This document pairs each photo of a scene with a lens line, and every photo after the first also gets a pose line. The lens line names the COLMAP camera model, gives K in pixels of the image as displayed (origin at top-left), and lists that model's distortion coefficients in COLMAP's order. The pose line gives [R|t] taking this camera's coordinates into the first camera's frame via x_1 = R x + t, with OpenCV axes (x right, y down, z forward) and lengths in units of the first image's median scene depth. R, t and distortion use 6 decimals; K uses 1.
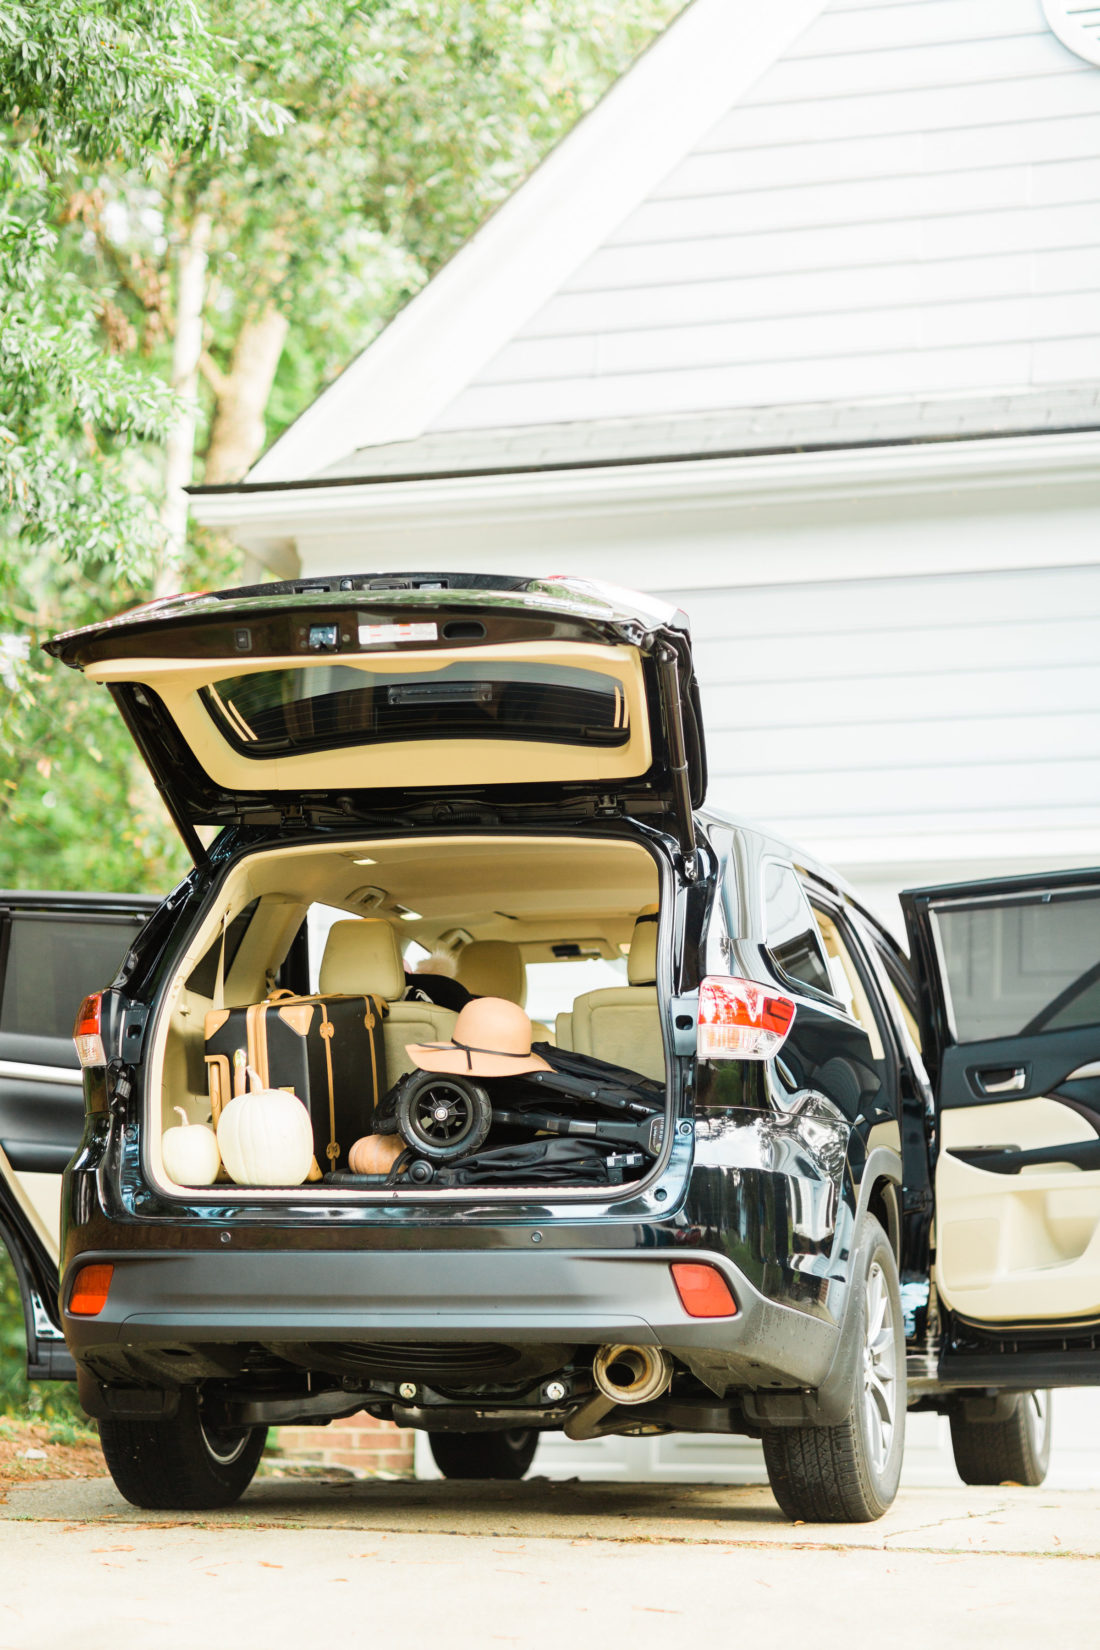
lens RADIAL K [[3994.7, 0, 550.0], [0, 3994.7, 825.0], [0, 0, 1]] dist [-0.047006, -0.097193]
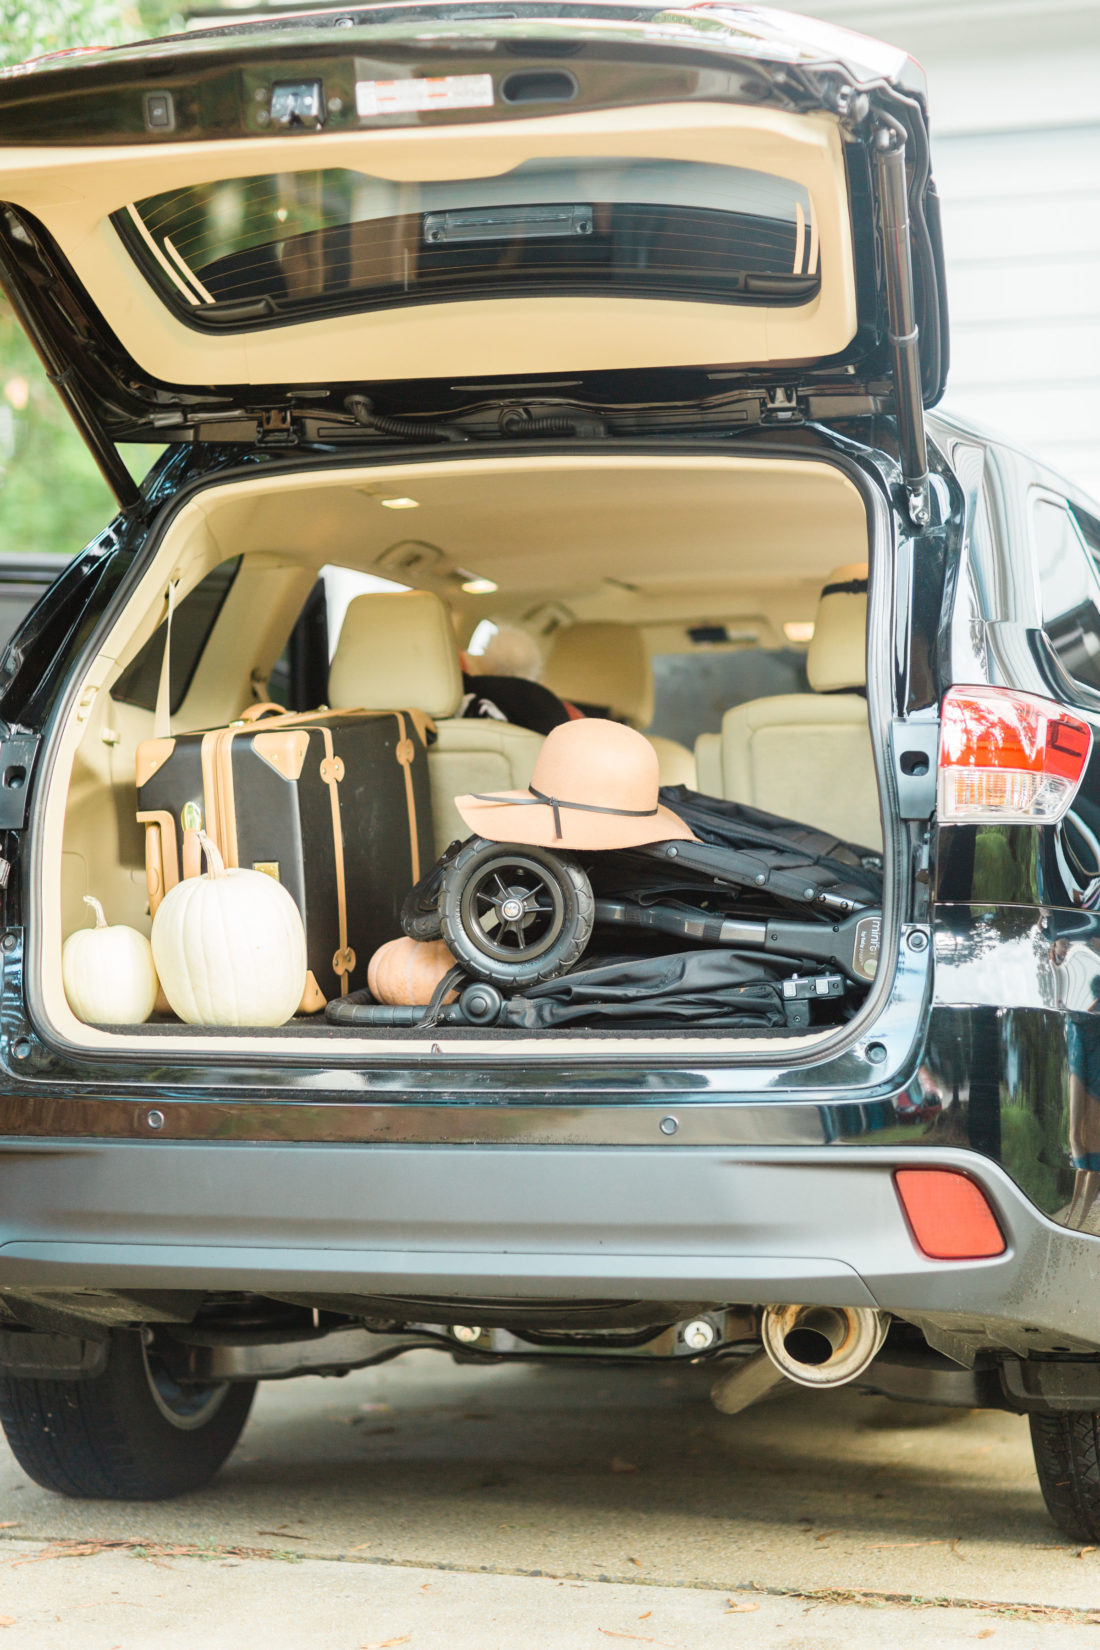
lens RADIAL K [[3977.7, 0, 550.0], [0, 3977.7, 825.0], [0, 0, 1]] dist [0.028070, 0.205557]
pose [[0.999487, -0.003042, -0.031888, -0.001881], [0.005694, 0.996499, 0.083407, 0.008361], [0.031523, -0.083545, 0.996005, 0.389334]]
